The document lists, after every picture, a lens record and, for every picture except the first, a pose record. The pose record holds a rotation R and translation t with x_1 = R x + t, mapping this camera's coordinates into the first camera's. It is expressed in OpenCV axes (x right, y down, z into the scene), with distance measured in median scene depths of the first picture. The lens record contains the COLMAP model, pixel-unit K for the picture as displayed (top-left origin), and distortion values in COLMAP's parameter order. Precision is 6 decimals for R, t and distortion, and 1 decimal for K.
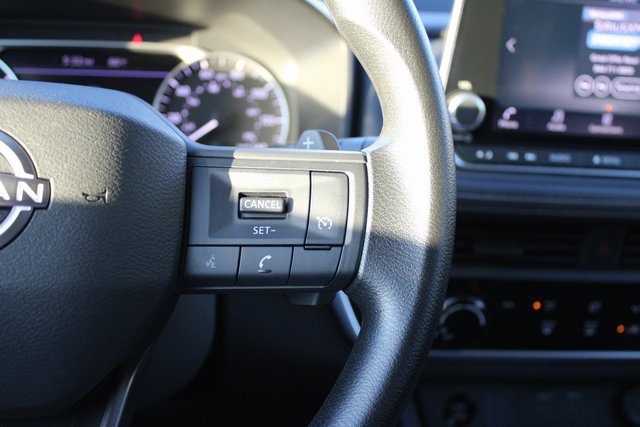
lens RADIAL K [[793.6, 0, 320.0], [0, 793.6, 213.5], [0, 0, 1]] dist [-0.060129, 0.031435]
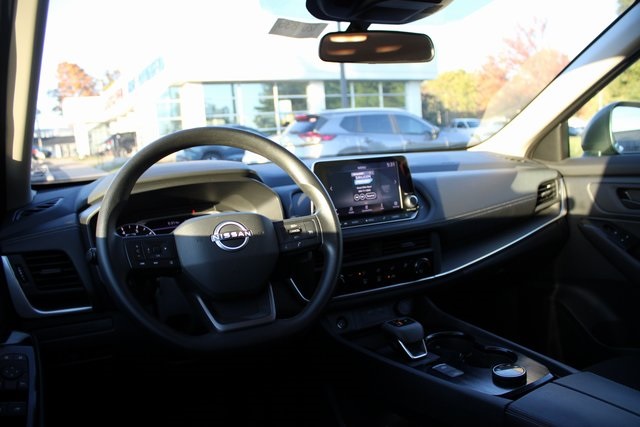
lens RADIAL K [[516.9, 0, 320.0], [0, 516.9, 213.5], [0, 0, 1]] dist [0.001143, 0.001364]
pose [[0.945112, -0.177645, 0.274237, -0.329989], [0.230810, 0.957042, -0.175493, 0.198360], [-0.231280, 0.229157, 0.945514, -0.774879]]
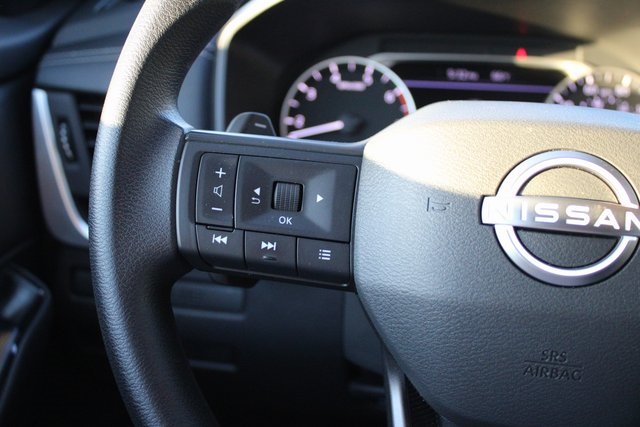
lens RADIAL K [[793.6, 0, 320.0], [0, 793.6, 213.5], [0, 0, 1]] dist [-0.060129, 0.031435]
pose [[0.963101, 0.051222, -0.264223, -0.218454], [-0.052194, 0.998631, 0.003347, -0.009233], [0.264032, 0.010568, 0.964456, -0.031074]]
